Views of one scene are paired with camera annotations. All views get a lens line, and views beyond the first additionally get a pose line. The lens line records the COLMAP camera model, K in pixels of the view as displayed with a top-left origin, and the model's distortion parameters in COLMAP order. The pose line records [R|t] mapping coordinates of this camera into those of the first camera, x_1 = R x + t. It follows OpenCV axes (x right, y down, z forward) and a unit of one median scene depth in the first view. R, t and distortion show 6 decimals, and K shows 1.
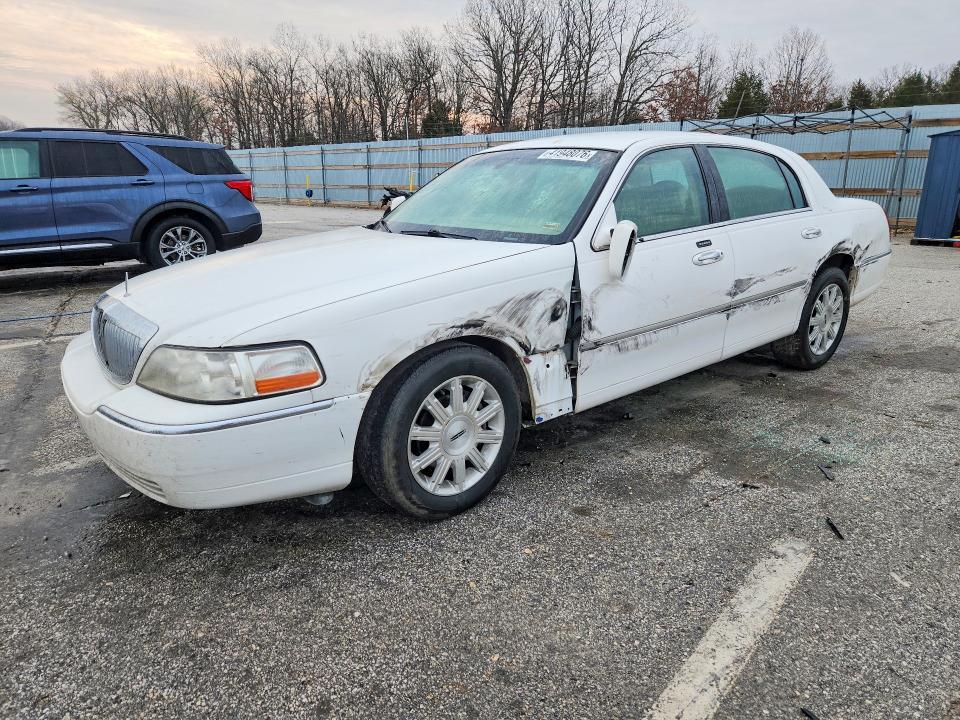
lens RADIAL K [[694.4, 0, 480.0], [0, 694.4, 360.0], [0, 0, 1]] dist [0.016116, -0.002073]
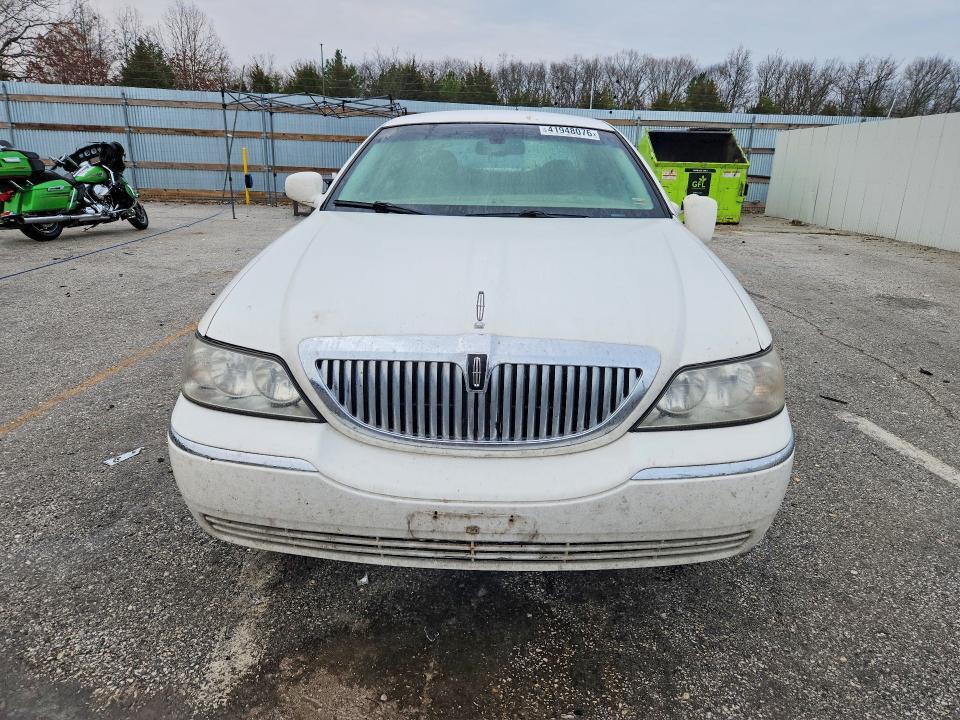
lens RADIAL K [[694.4, 0, 480.0], [0, 694.4, 360.0], [0, 0, 1]] dist [0.016116, -0.002073]
pose [[0.613431, -0.199153, 0.764225, -0.791908], [0.175461, 0.977865, 0.113987, -0.106626], [-0.770010, 0.064168, 0.634797, 0.460443]]
